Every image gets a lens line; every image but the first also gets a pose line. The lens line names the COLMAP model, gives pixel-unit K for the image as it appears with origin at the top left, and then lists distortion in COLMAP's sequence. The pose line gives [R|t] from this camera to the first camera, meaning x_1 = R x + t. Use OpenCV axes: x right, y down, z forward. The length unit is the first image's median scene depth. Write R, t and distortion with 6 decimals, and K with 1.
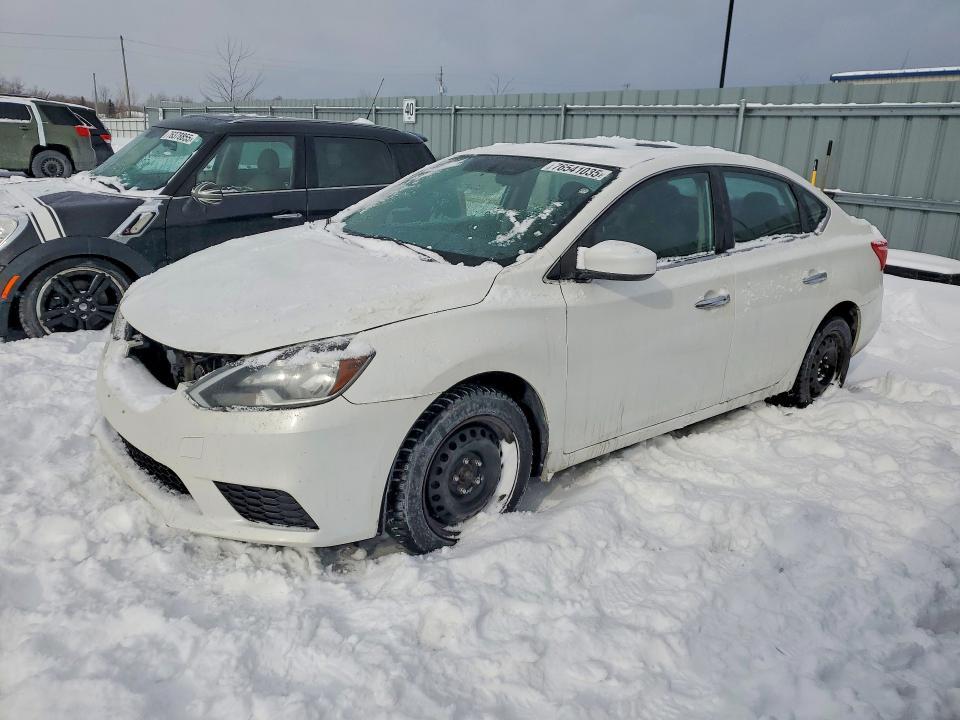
lens RADIAL K [[777.1, 0, 480.0], [0, 777.1, 360.0], [0, 0, 1]] dist [0.031571, 0.001121]
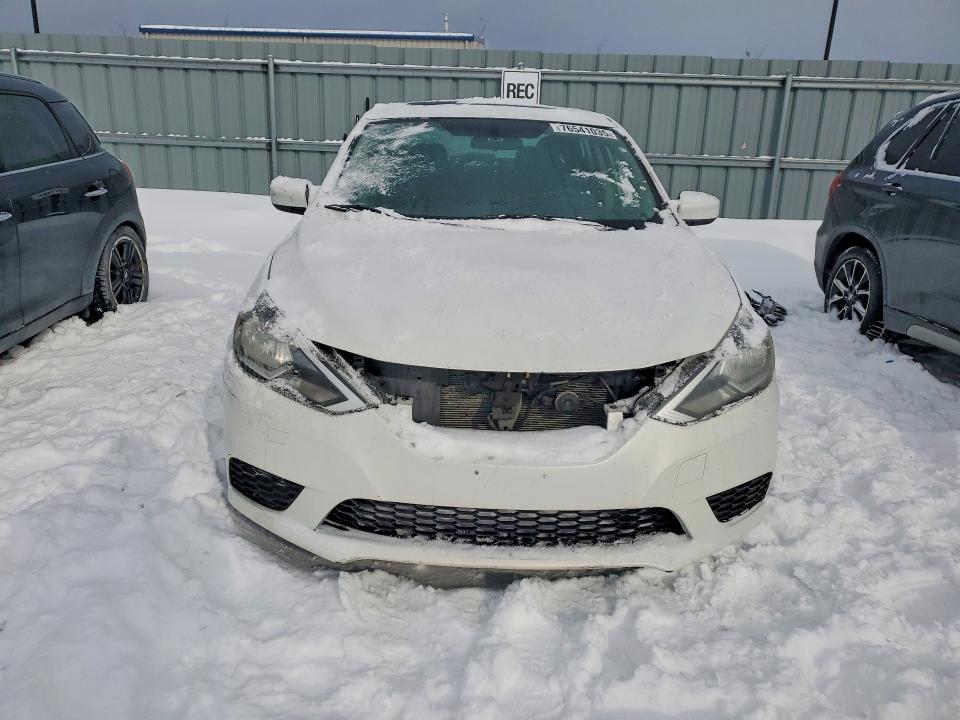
lens RADIAL K [[777.1, 0, 480.0], [0, 777.1, 360.0], [0, 0, 1]] dist [0.031571, 0.001121]
pose [[0.604135, -0.260197, 0.753205, -0.369286], [0.218262, 0.963075, 0.157633, -0.063115], [-0.766409, 0.069164, 0.638618, 0.203549]]
